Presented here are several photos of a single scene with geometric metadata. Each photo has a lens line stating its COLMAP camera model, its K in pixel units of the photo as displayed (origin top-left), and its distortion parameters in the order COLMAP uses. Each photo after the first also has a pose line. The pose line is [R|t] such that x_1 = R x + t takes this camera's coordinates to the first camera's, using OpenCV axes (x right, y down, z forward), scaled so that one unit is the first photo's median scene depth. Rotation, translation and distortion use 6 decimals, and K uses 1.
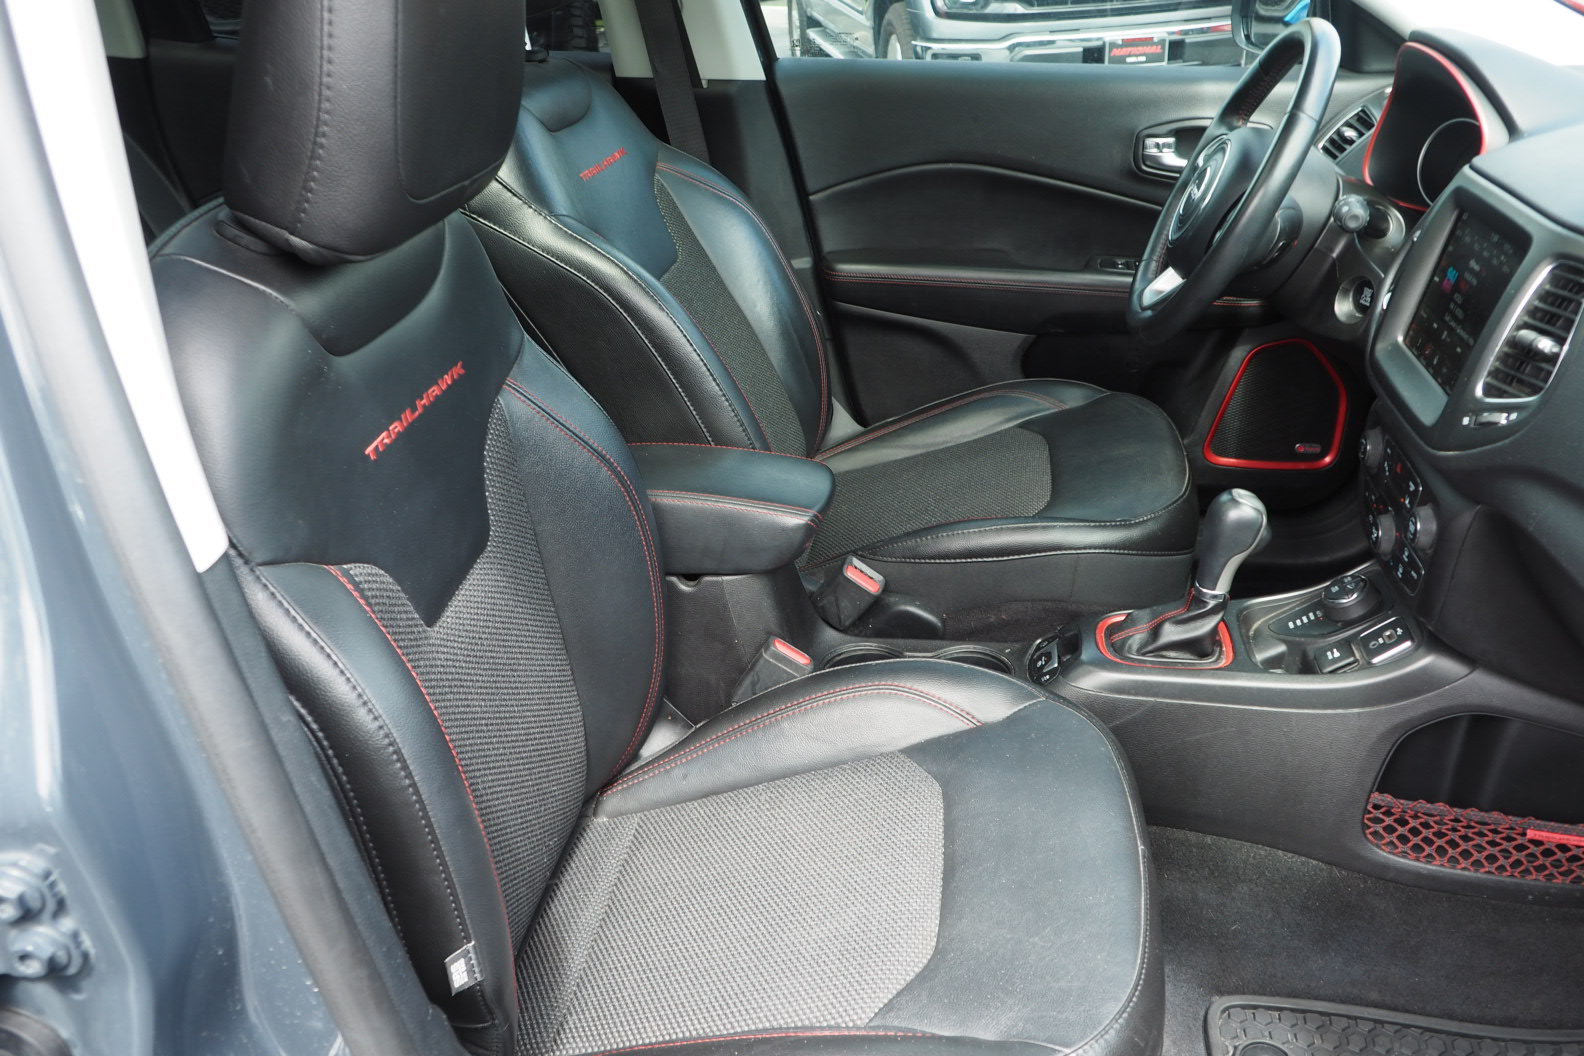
lens RADIAL K [[1300.8, 0, 790.0], [0, 1300.8, 560.9], [0, 0, 1]] dist [-0.023862, 0.010957]
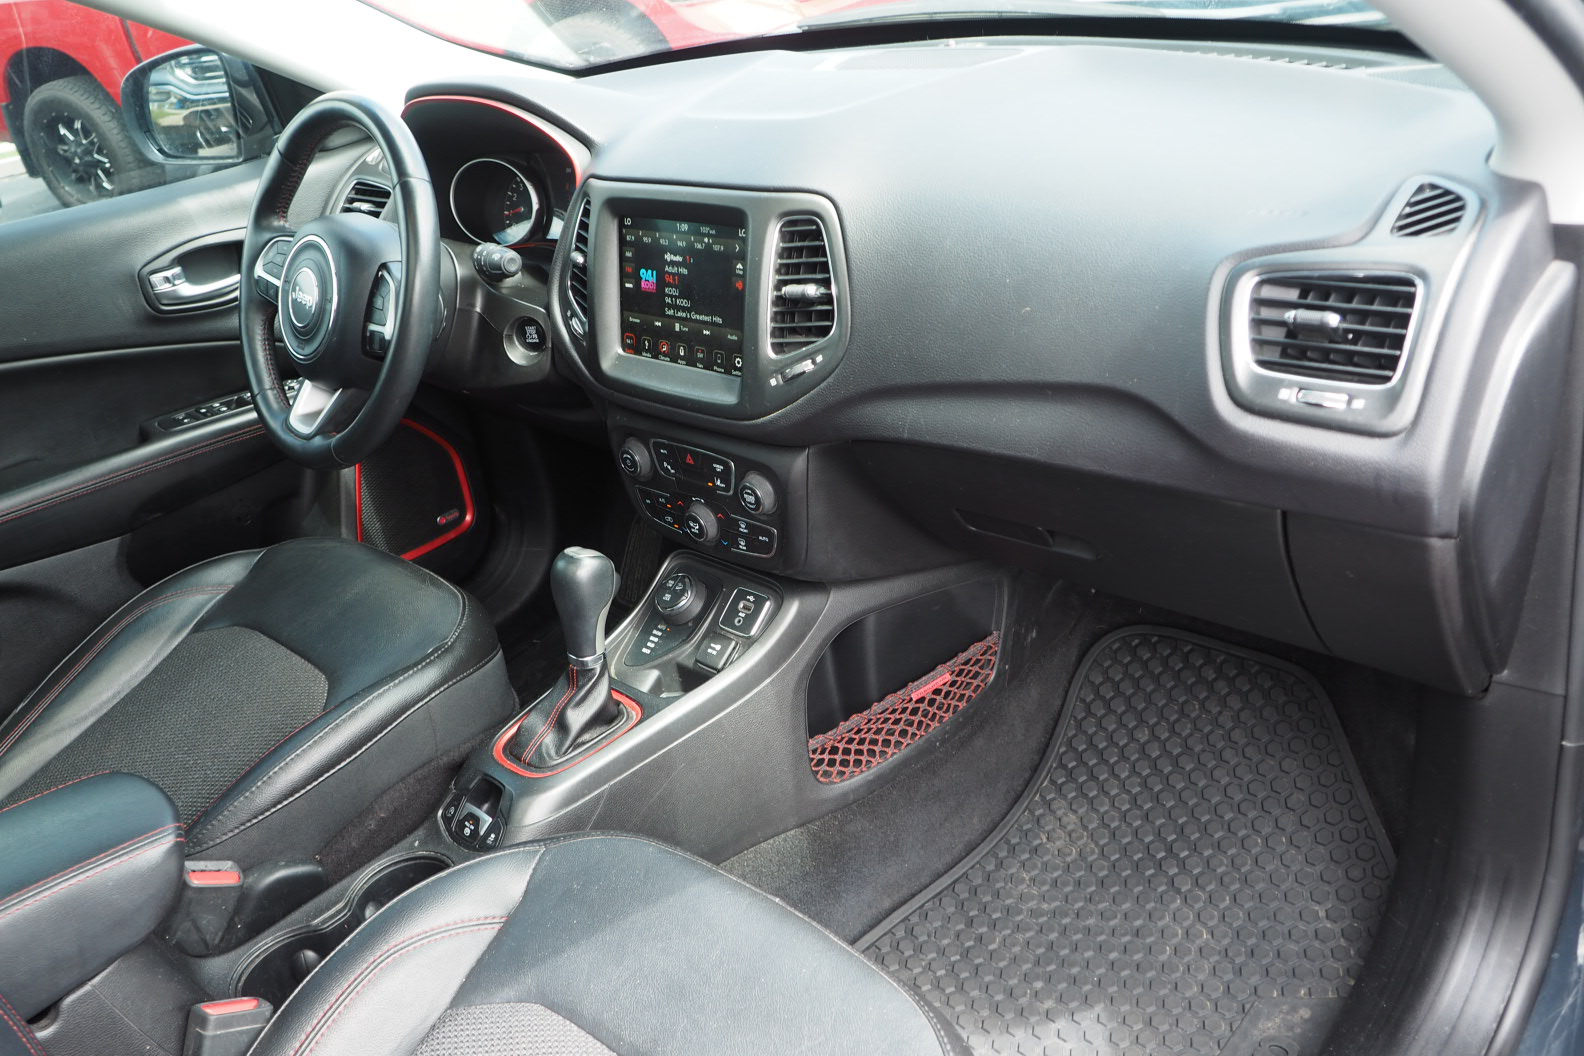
lens RADIAL K [[1300.8, 0, 790.0], [0, 1300.8, 560.9], [0, 0, 1]] dist [-0.023862, 0.010957]
pose [[0.567944, -0.429010, 0.702417, -0.232169], [0.486526, 0.863342, 0.133913, -0.094222], [-0.663876, 0.265689, 0.699055, 0.220446]]
